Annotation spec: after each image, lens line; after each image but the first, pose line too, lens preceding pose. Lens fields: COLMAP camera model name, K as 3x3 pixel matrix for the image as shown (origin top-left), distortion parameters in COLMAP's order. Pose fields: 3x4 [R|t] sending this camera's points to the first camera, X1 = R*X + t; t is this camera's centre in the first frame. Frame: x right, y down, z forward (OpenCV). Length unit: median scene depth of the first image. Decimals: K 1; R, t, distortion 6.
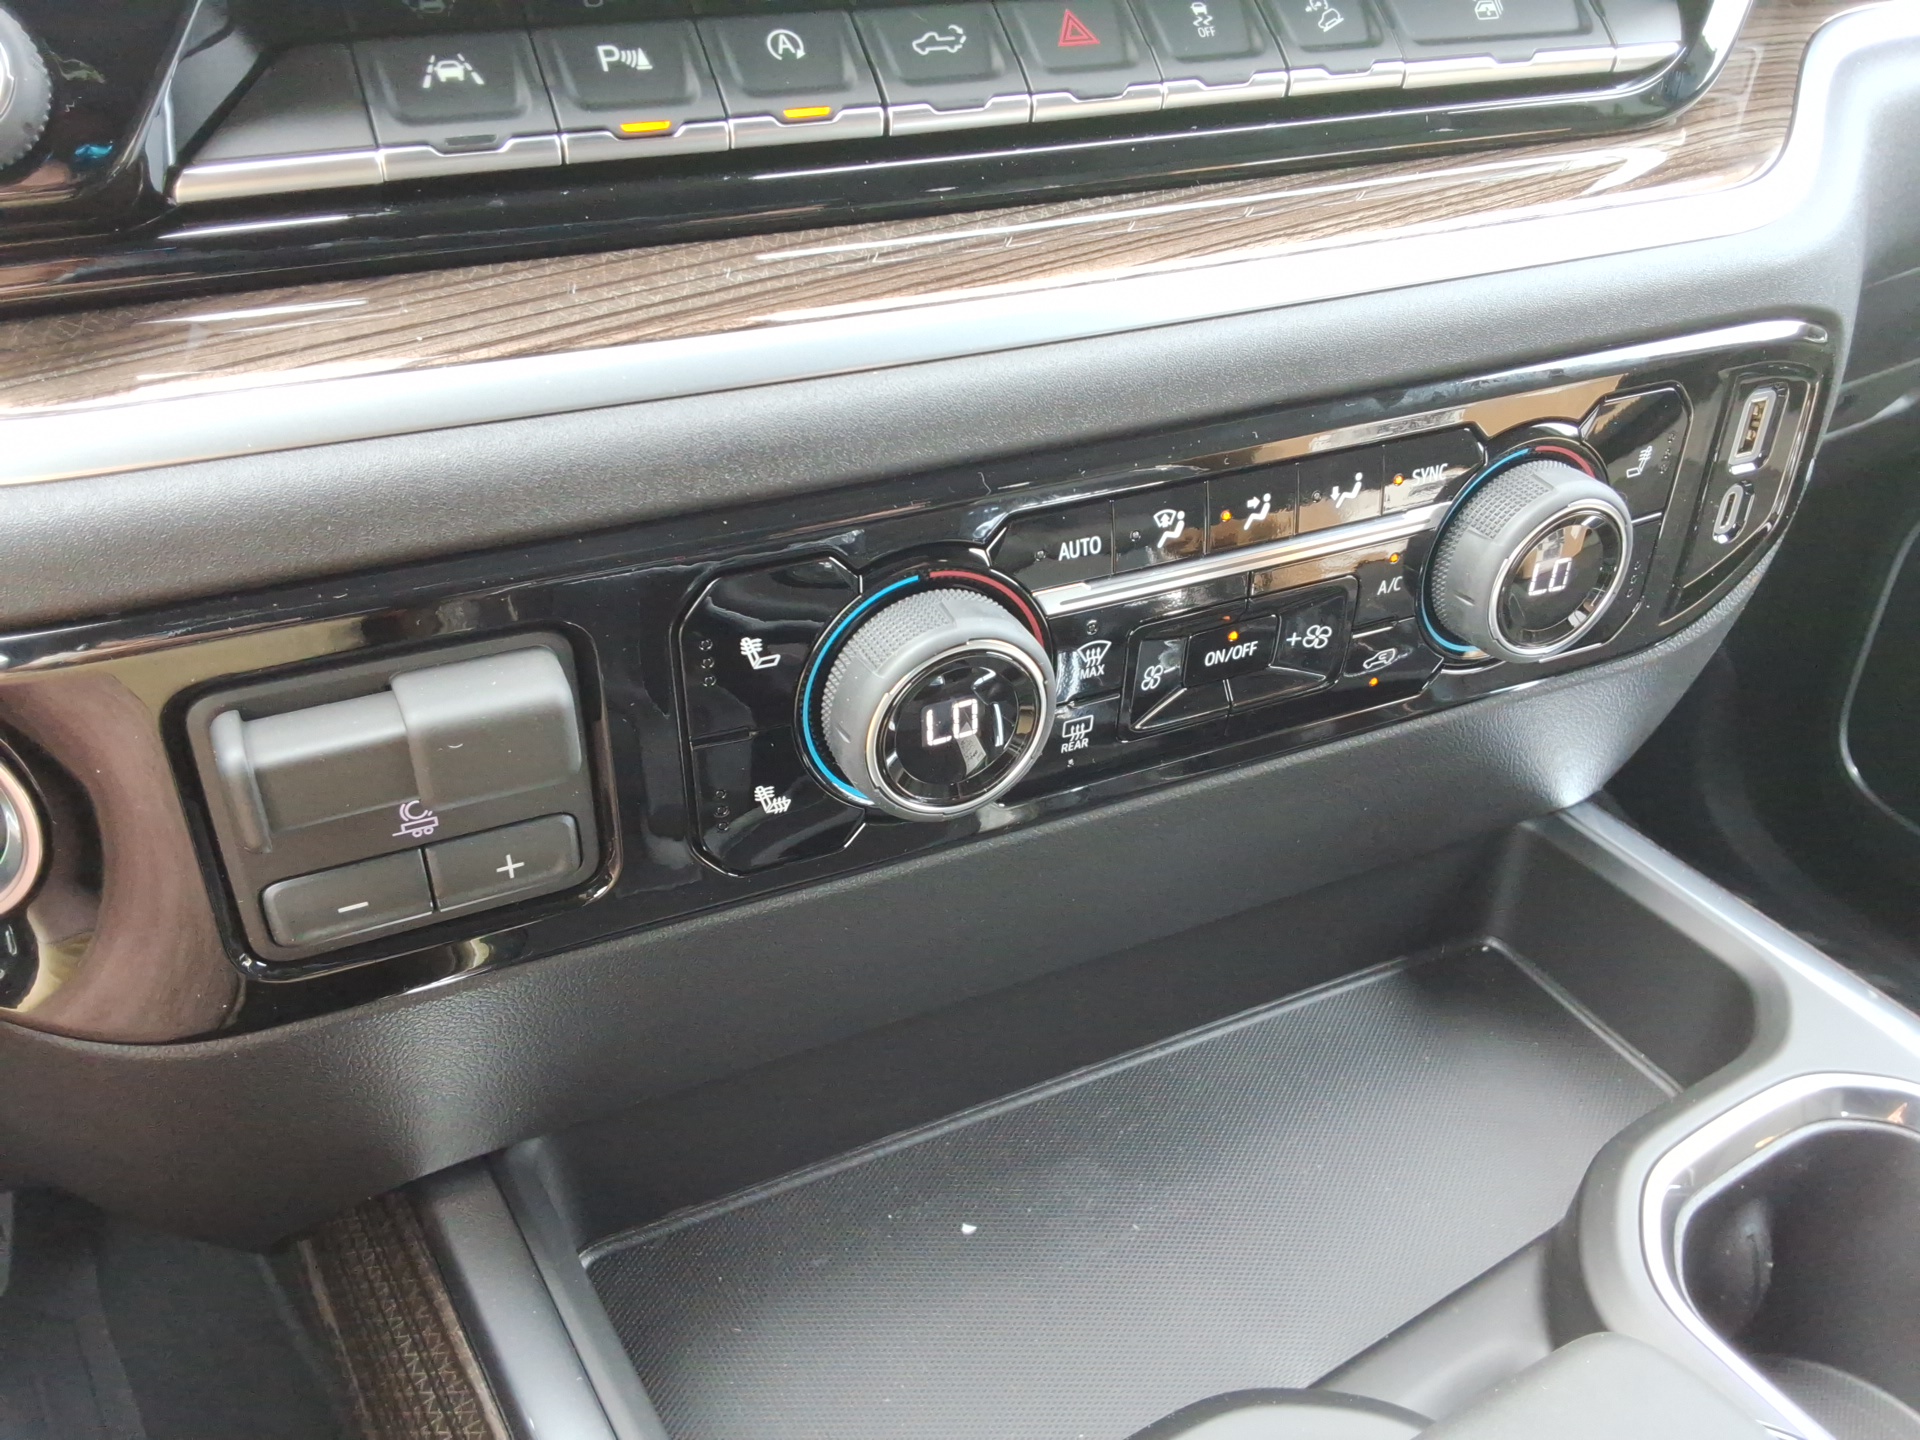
lens RADIAL K [[1537.7, 0, 977.1], [0, 1537.7, 716.4], [0, 0, 1]] dist [0.098439, -0.149800]
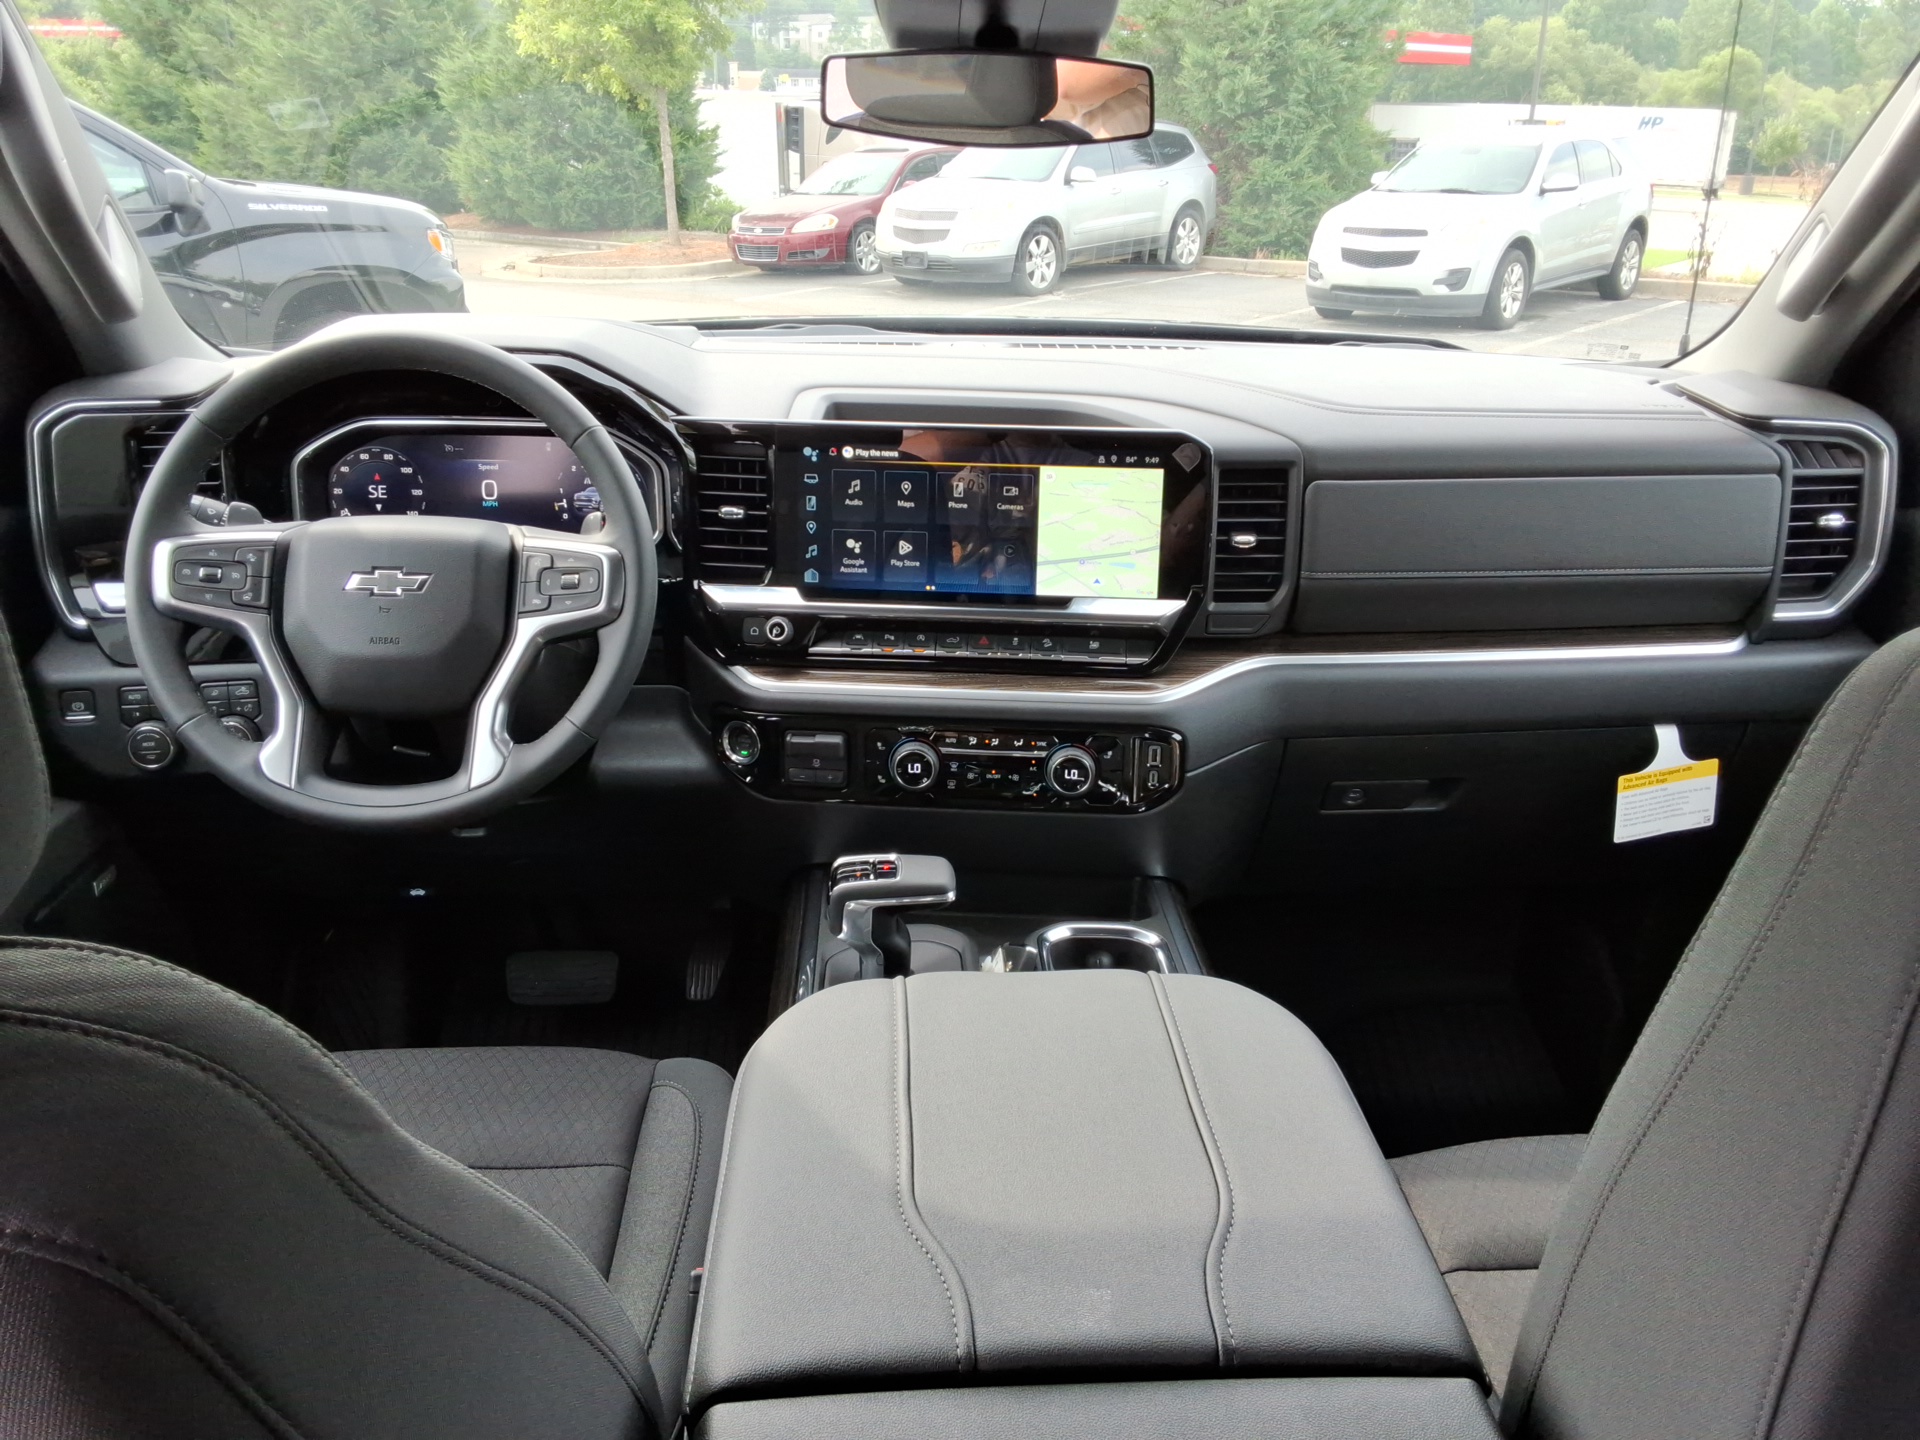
lens RADIAL K [[1546.8, 0, 985.2], [0, 1546.8, 694.8], [0, 0, 1]] dist [0.097287, -0.161603]
pose [[0.873286, 0.143510, -0.465593, 2.577422], [-0.268046, 0.939527, -0.213167, 0.814659], [0.406845, 0.310957, 0.858943, -3.389694]]
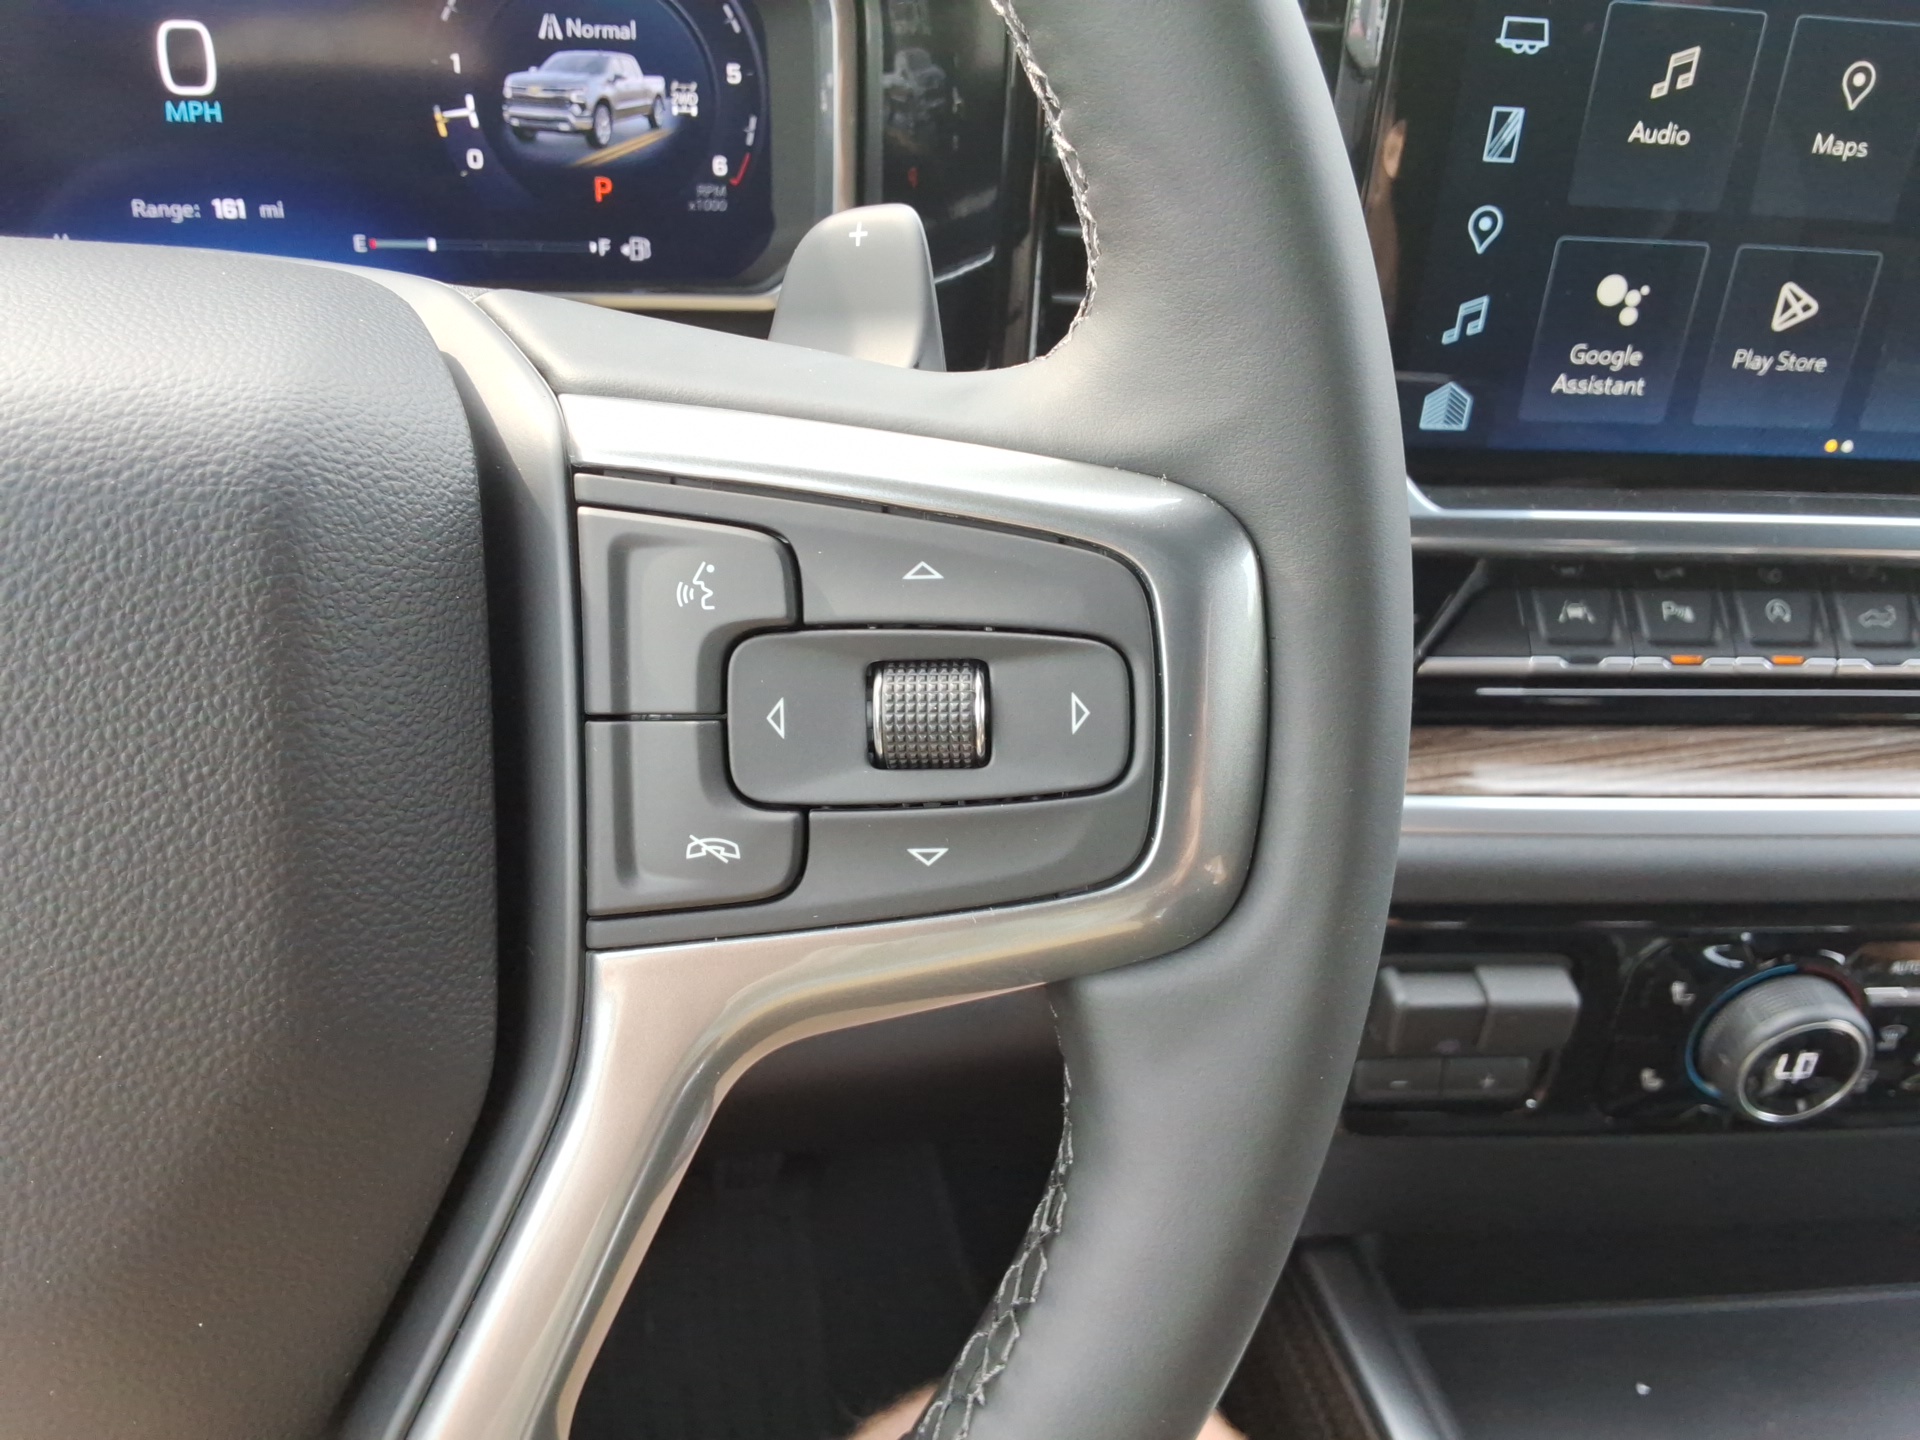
lens RADIAL K [[1585.3, 0, 985.0], [0, 1585.3, 723.6], [0, 0, 1]] dist [0.098400, -0.200413]
pose [[0.939302, 0.218499, -0.264519, -0.433677], [-0.227528, 0.973765, -0.003596, -0.141827], [0.256794, 0.063564, 0.964374, -0.766448]]
